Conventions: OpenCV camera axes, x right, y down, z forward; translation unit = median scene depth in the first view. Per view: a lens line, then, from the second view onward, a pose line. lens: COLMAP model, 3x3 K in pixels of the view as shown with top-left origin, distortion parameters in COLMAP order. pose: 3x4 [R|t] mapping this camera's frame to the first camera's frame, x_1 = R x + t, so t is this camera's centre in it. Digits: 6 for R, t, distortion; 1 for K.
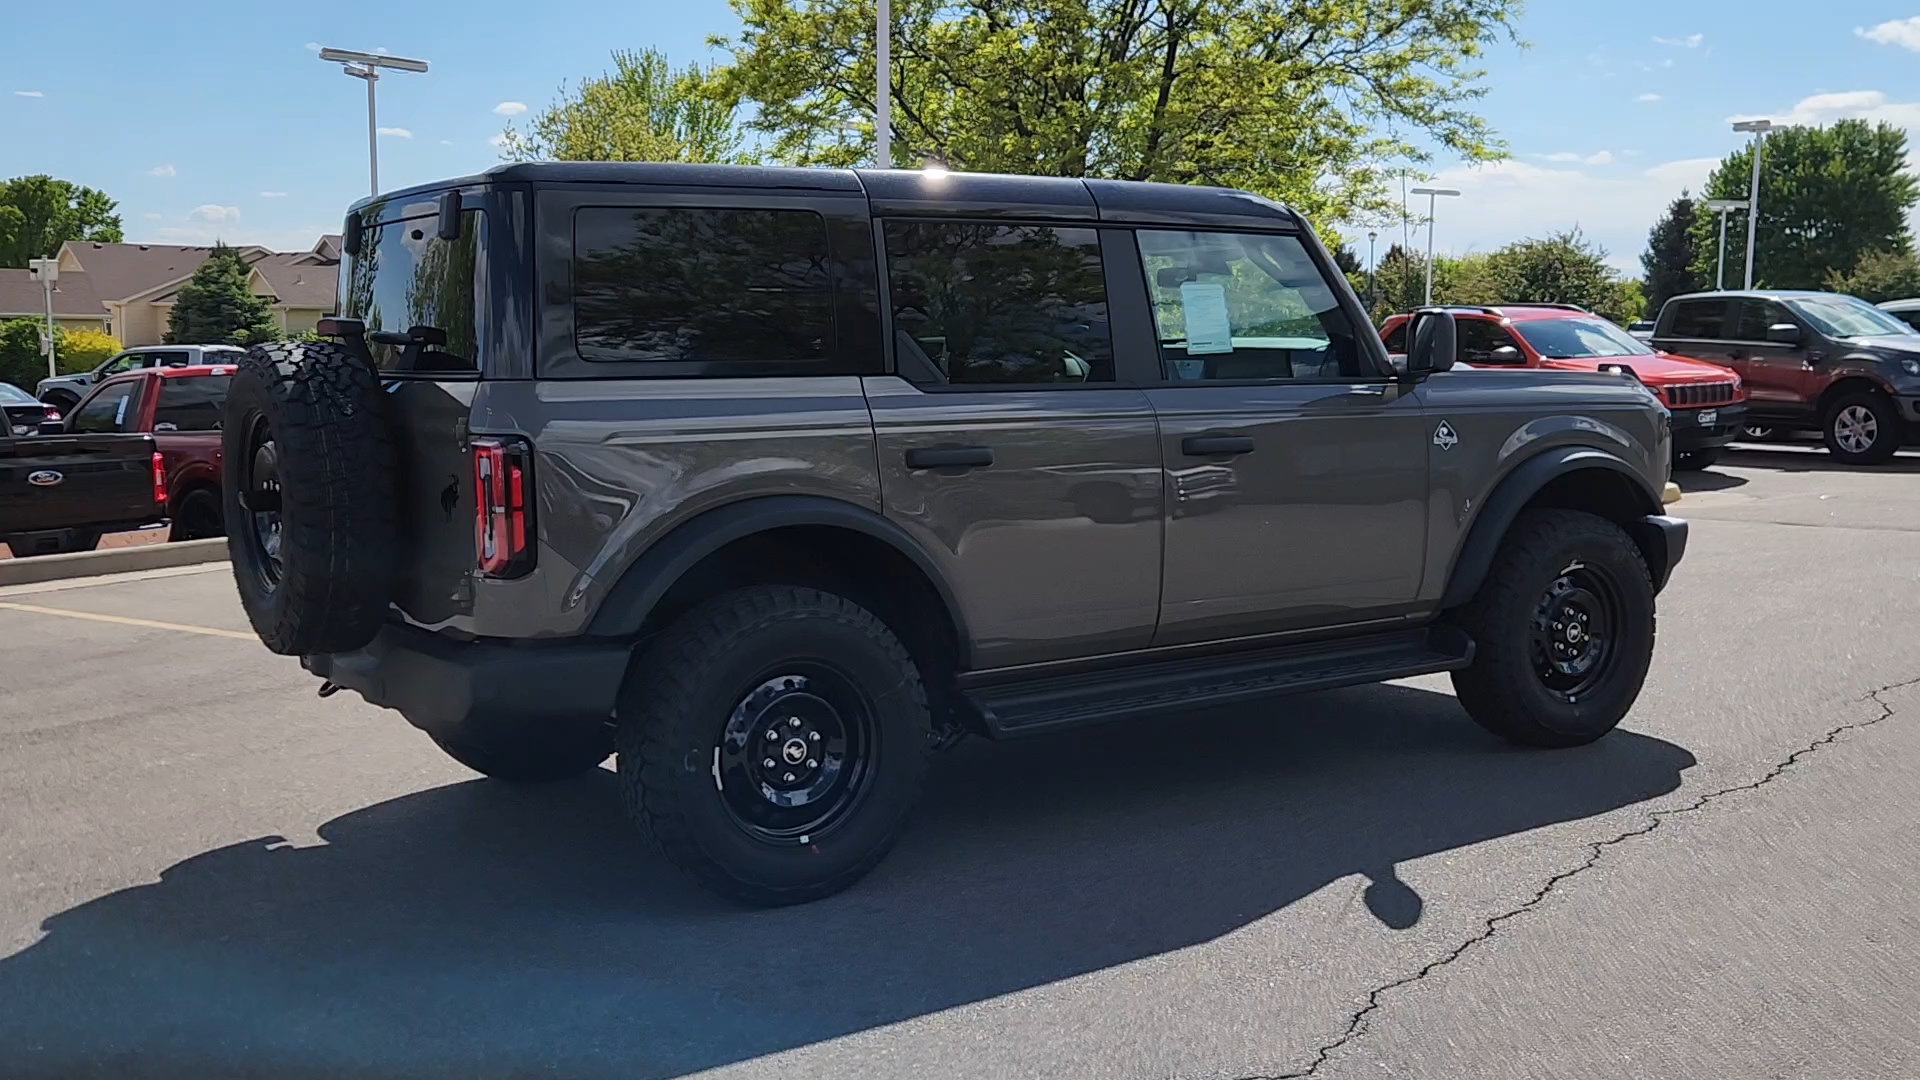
lens RADIAL K [[1892.9, 0, 949.2], [0, 1892.9, 533.1], [0, 0, 1]] dist [0.027225, 0.000000]
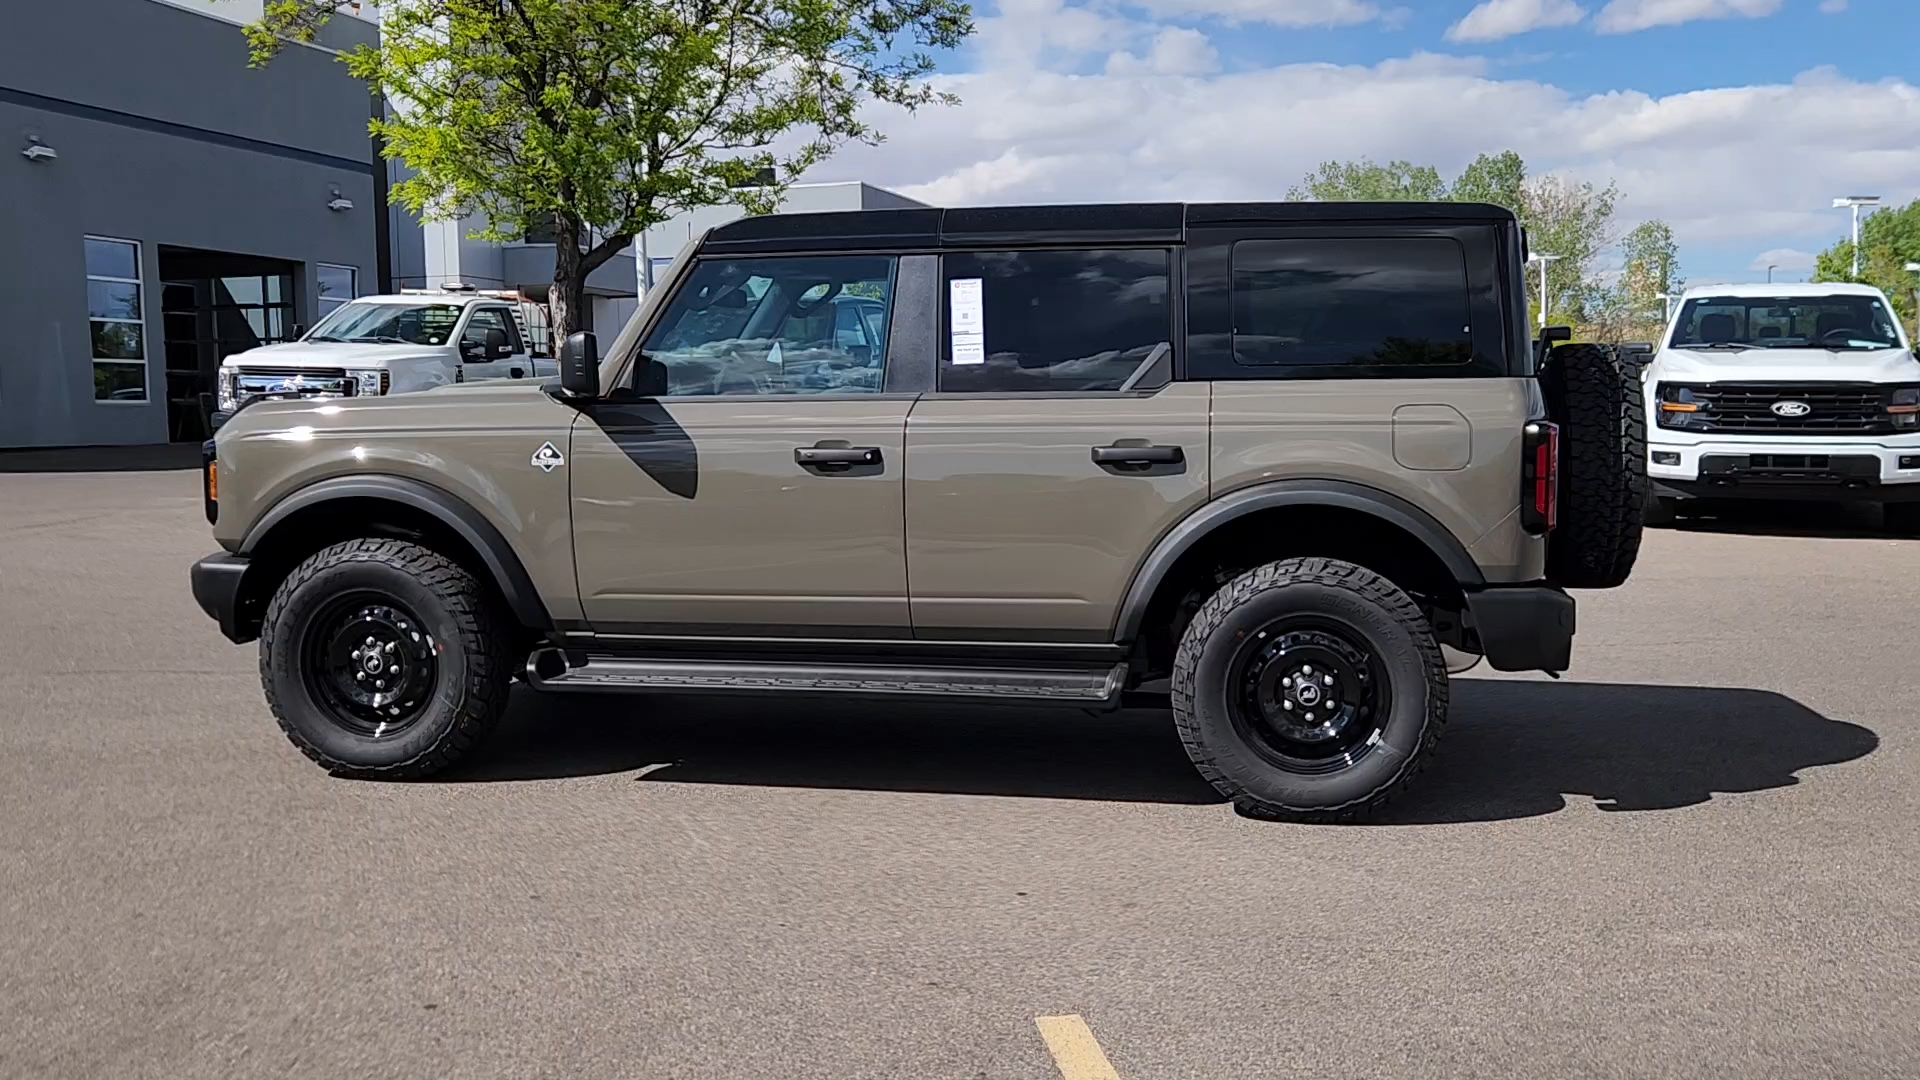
lens RADIAL K [[1892.9, 0, 955.8], [0, 1892.9, 544.4], [0, 0, 1]] dist [0.027225, 0.000000]
pose [[-0.731561, -0.048576, 0.680044, -0.809831], [0.084478, 0.983313, 0.161117, -0.187140], [-0.676522, 0.175316, -0.715250, 1.993067]]
